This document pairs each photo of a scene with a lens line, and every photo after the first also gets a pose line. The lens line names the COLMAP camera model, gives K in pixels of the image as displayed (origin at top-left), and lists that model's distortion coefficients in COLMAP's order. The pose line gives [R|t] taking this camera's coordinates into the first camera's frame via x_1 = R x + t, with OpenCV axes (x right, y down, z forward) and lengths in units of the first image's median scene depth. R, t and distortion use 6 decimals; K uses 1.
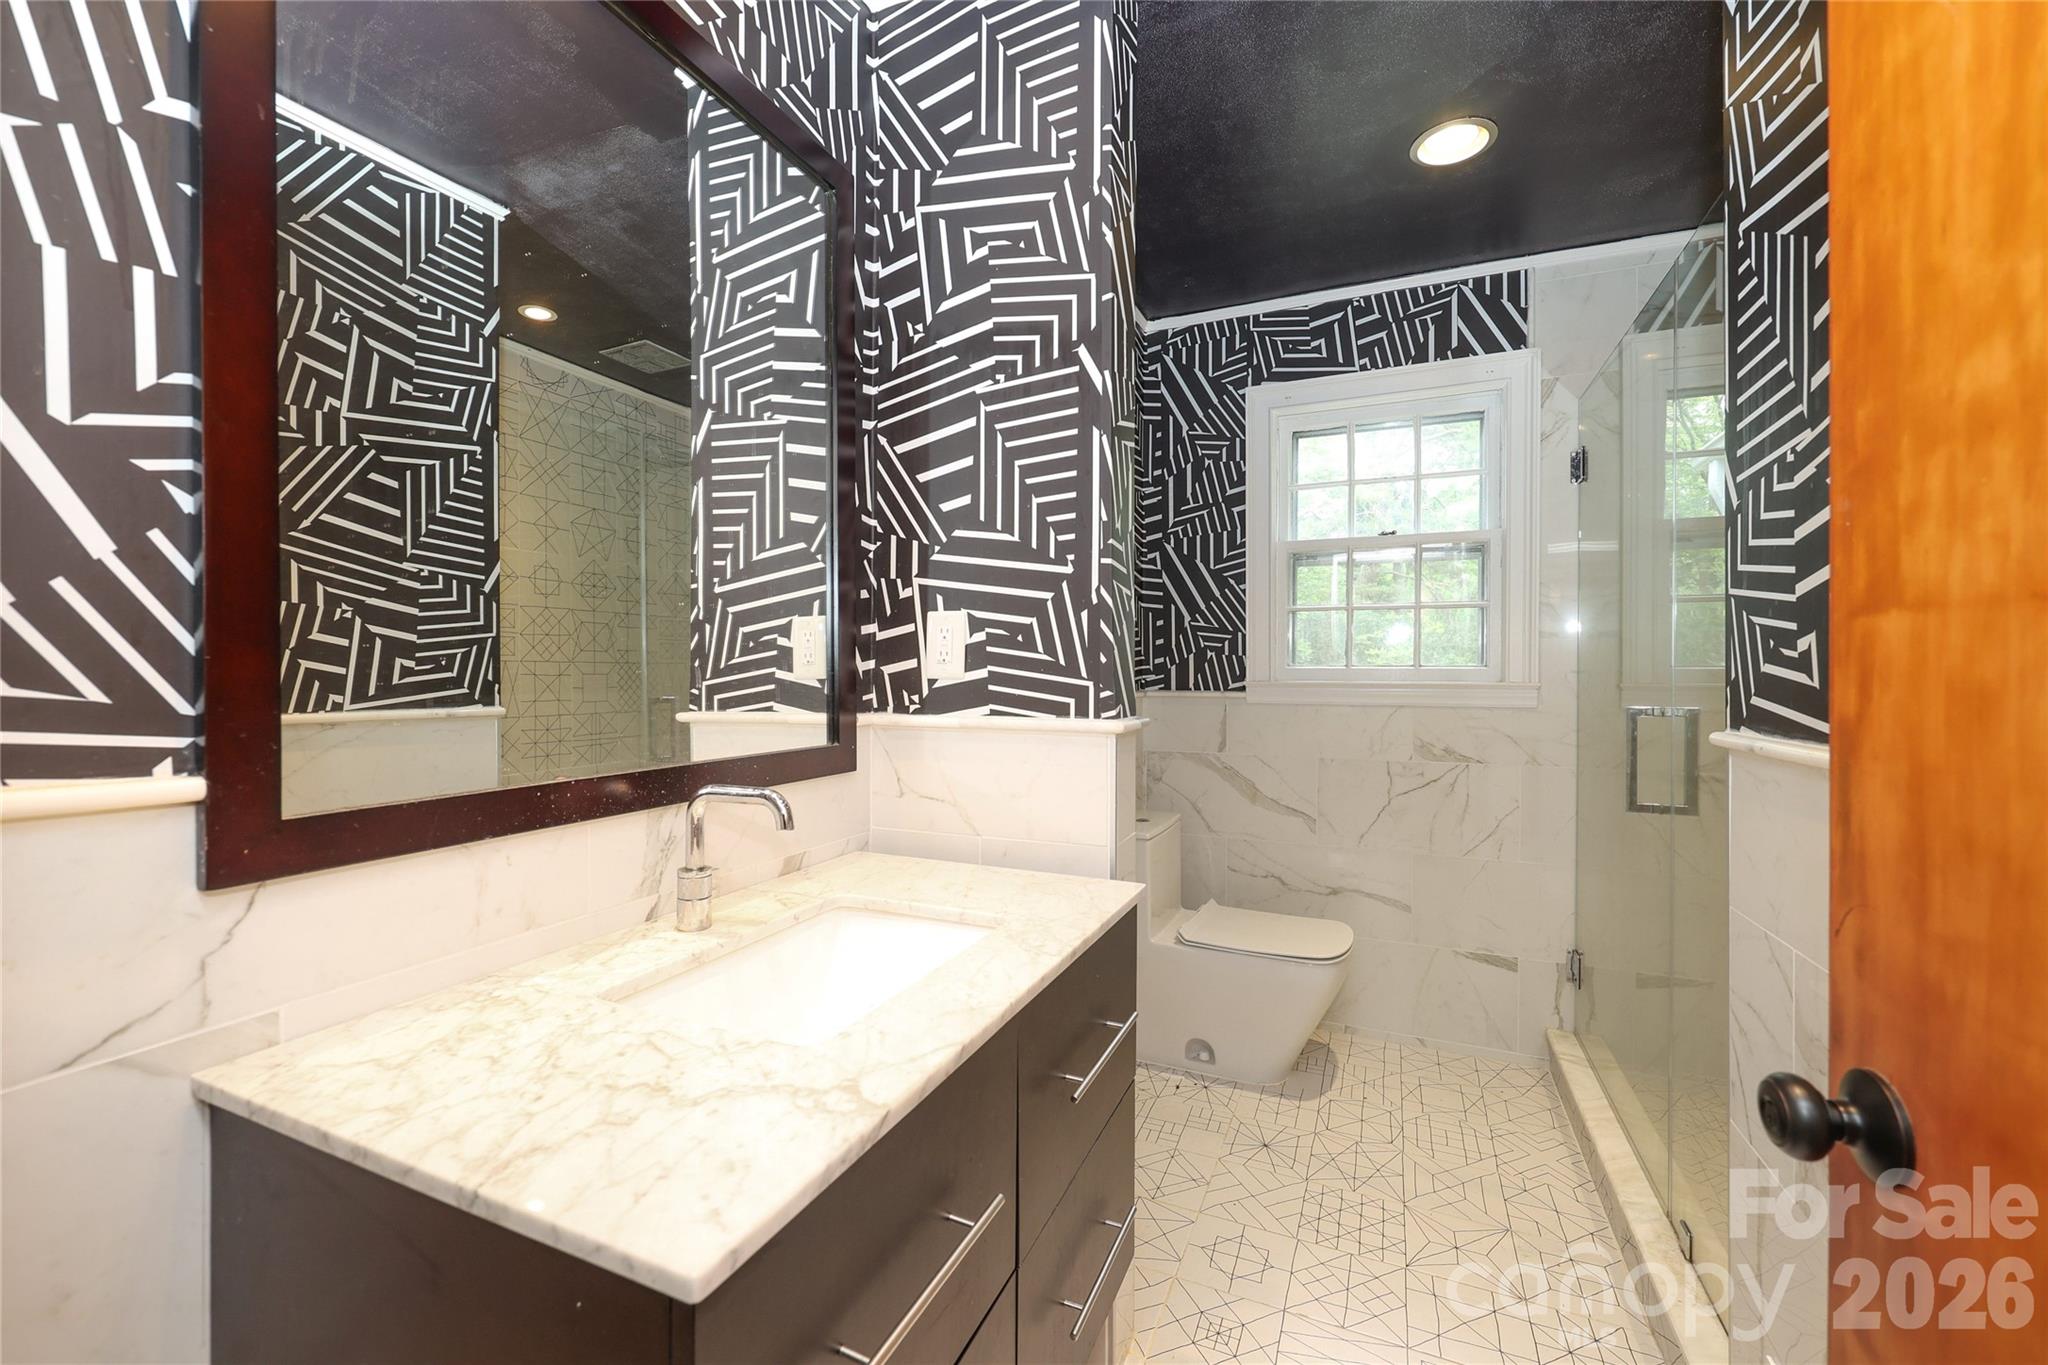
lens RADIAL K [[847.0, 0, 989.9], [0, 847.0, 672.8], [0, 0, 1]] dist [-0.000943, 0.000093]
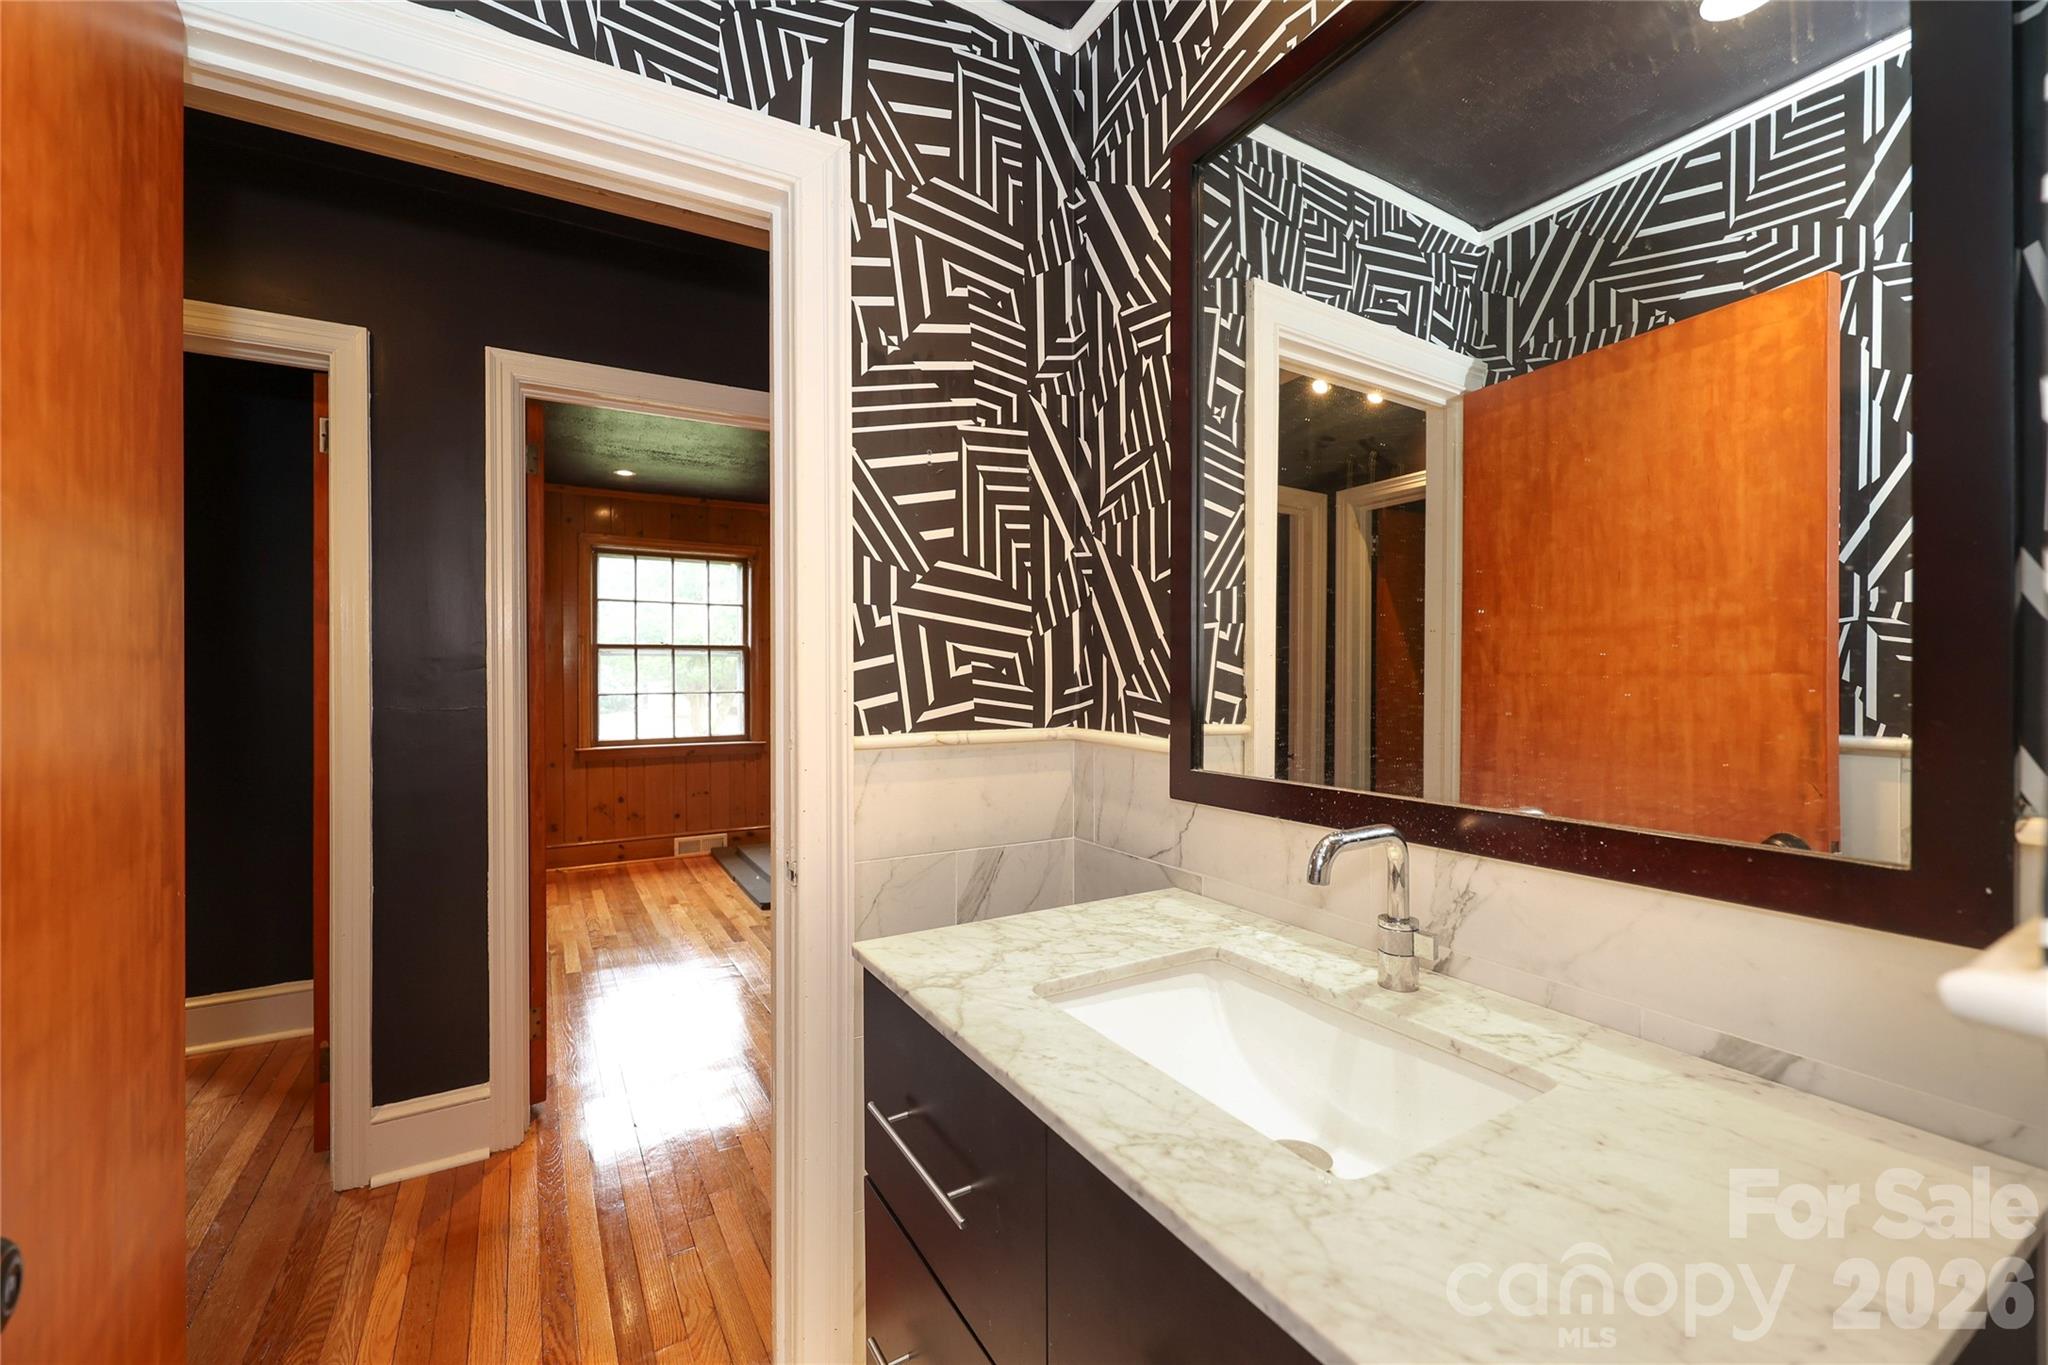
lens RADIAL K [[847.0, 0, 1078.0], [0, 847.0, 686.8], [0, 0, 1]] dist [-0.000943, 0.000093]
pose [[-0.529347, 0.016434, -0.848246, 0.831843], [0.006580, 0.999862, 0.015265, -0.038644], [0.848380, 0.002499, -0.529382, 1.720310]]
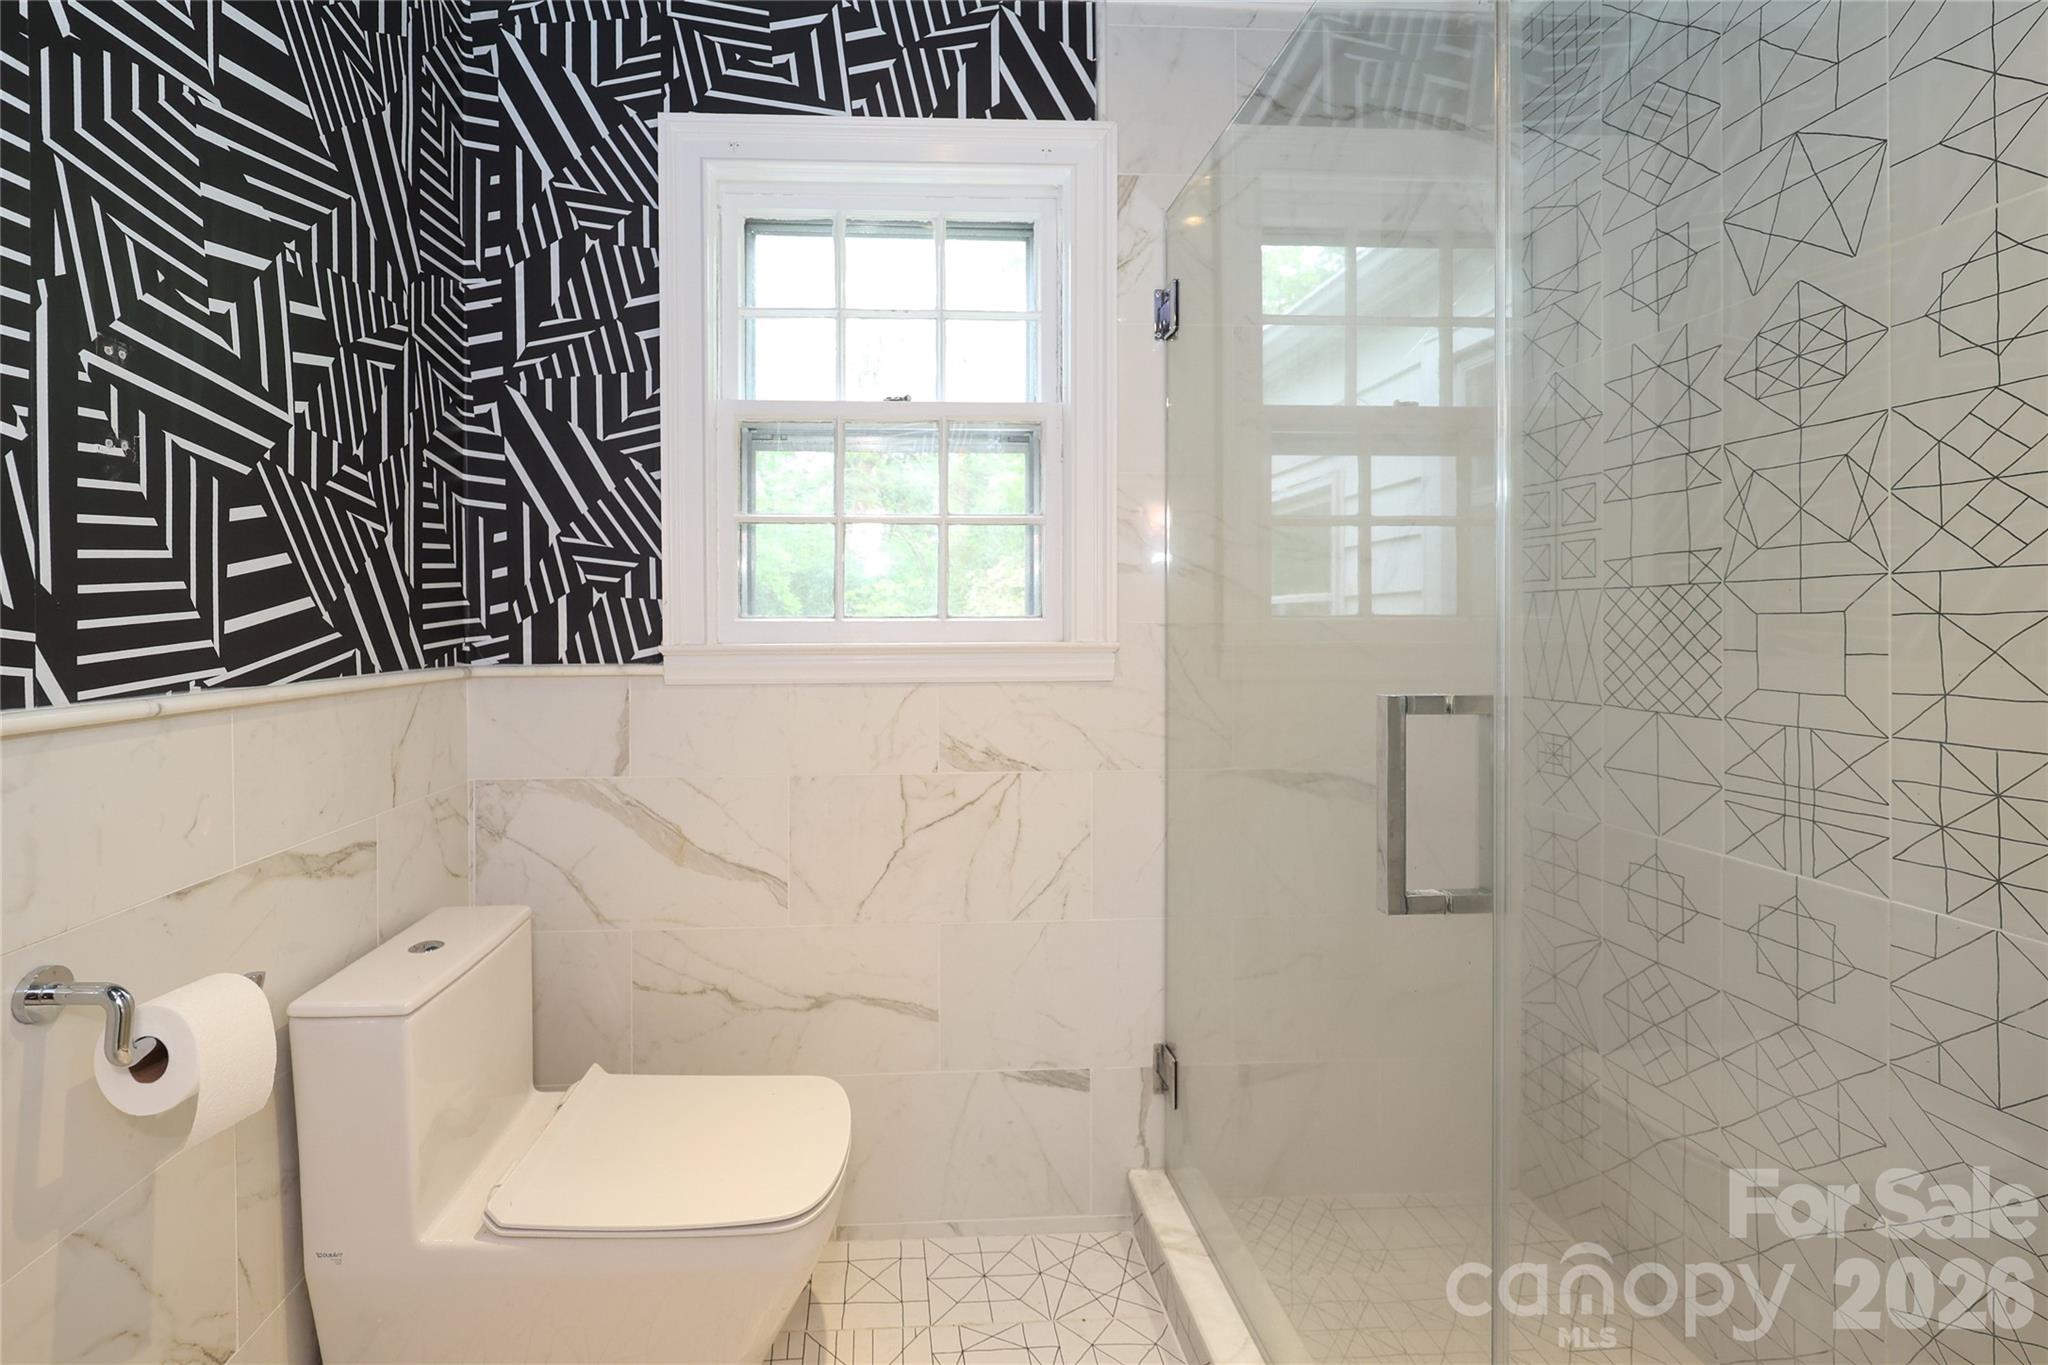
lens RADIAL K [[847.0, 0, 1037.9], [0, 847.0, 627.1], [0, 0, 1]] dist [-0.000943, 0.000093]
pose [[0.807573, -0.006027, 0.589737, 0.191590], [0.007675, 0.999971, -0.000291, 0.000023], [-0.589718, 0.004761, 0.807595, 0.450112]]
